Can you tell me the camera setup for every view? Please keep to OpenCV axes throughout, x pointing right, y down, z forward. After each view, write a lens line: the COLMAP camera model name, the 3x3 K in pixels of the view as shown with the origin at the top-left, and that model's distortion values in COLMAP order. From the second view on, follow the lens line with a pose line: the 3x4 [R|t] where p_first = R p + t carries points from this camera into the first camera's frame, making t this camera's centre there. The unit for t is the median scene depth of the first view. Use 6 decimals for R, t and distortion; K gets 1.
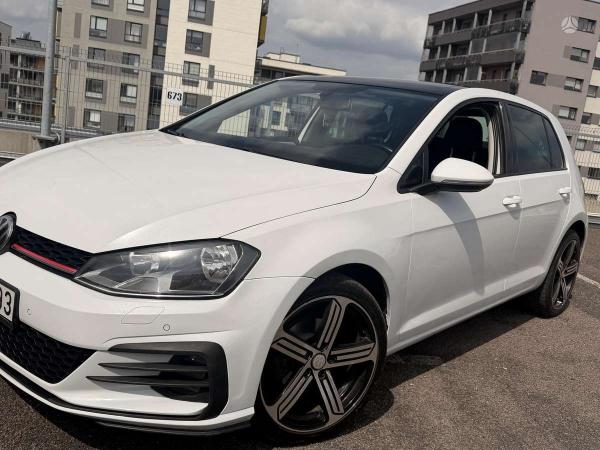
lens RADIAL K [[469.4, 0, 304.0], [0, 469.4, 216.6], [0, 0, 1]] dist [0.078236, -0.118070]
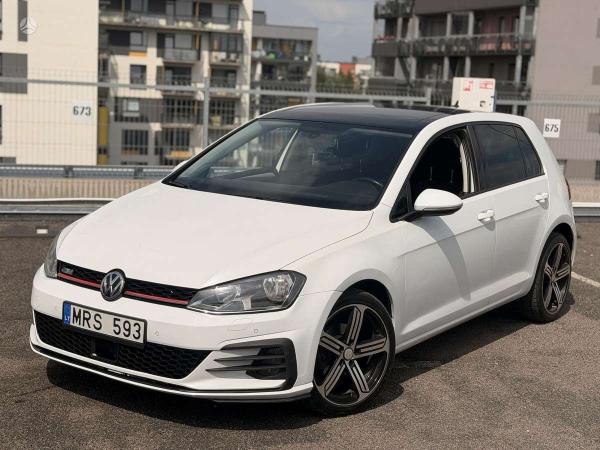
lens RADIAL K [[811.7, 0, 300.0], [0, 811.7, 225.0], [0, 0, 1]] dist [-0.006853, 0.033199]
pose [[0.988519, -0.102923, 0.110619, -0.295260], [0.105148, 0.994351, -0.014458, -0.039226], [-0.108507, 0.025924, 0.993758, -1.190837]]
